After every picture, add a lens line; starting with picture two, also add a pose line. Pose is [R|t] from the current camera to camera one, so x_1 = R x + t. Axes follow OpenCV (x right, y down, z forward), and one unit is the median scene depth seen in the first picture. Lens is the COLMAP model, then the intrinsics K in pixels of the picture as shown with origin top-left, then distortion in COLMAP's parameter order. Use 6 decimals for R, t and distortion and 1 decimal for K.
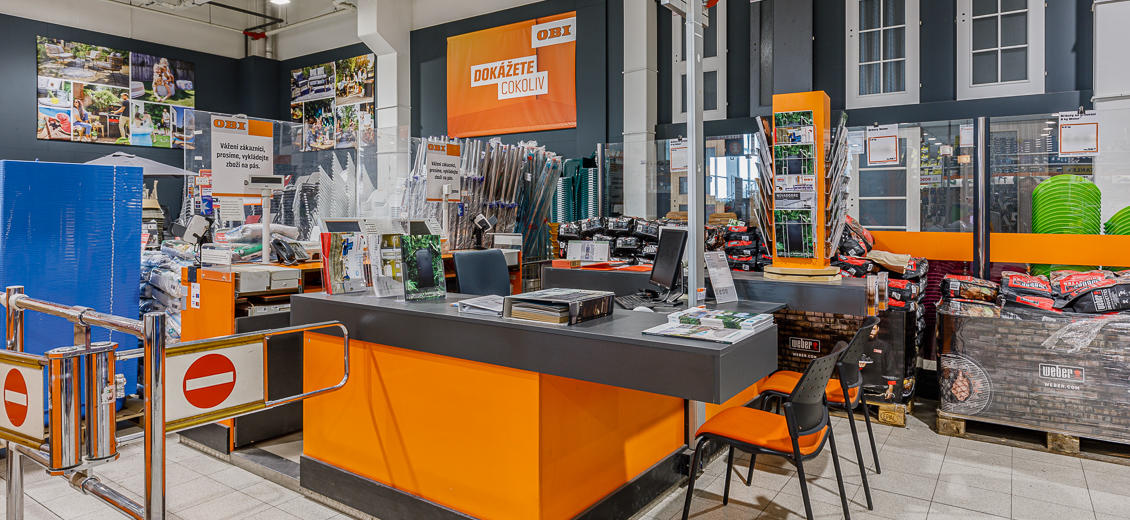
lens RADIAL K [[653.6, 0, 558.7], [0, 653.6, 214.0], [0, 0, 1]] dist [-0.003024, -0.001027]
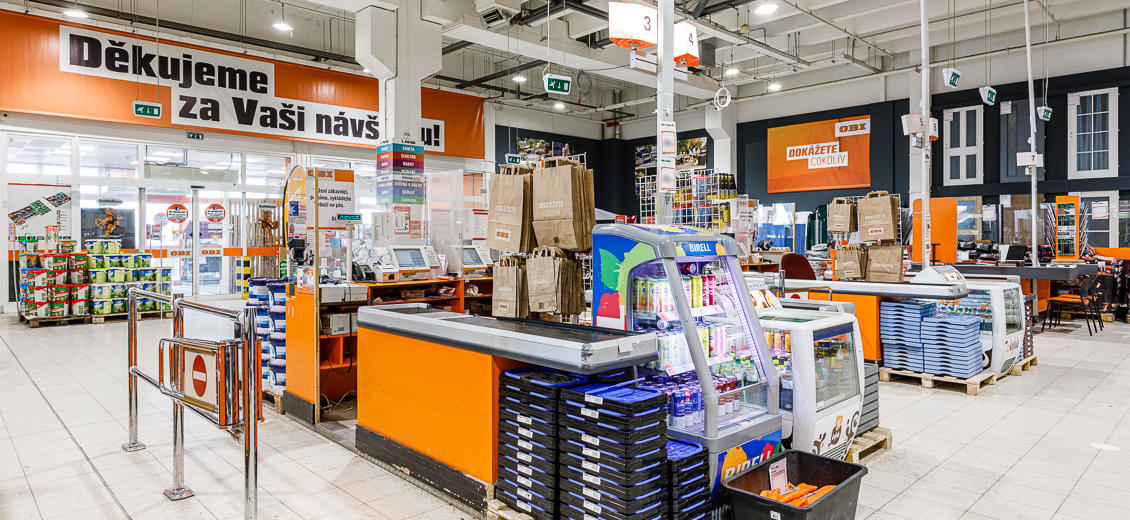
lens RADIAL K [[653.6, 0, 540.9], [0, 653.6, 242.3], [0, 0, 1]] dist [-0.003024, -0.001027]
pose [[0.976188, -0.000330, -0.216926, -0.393406], [0.000397, 1.000000, 0.000264, 0.002649], [0.216926, -0.000344, 0.976188, -0.706796]]
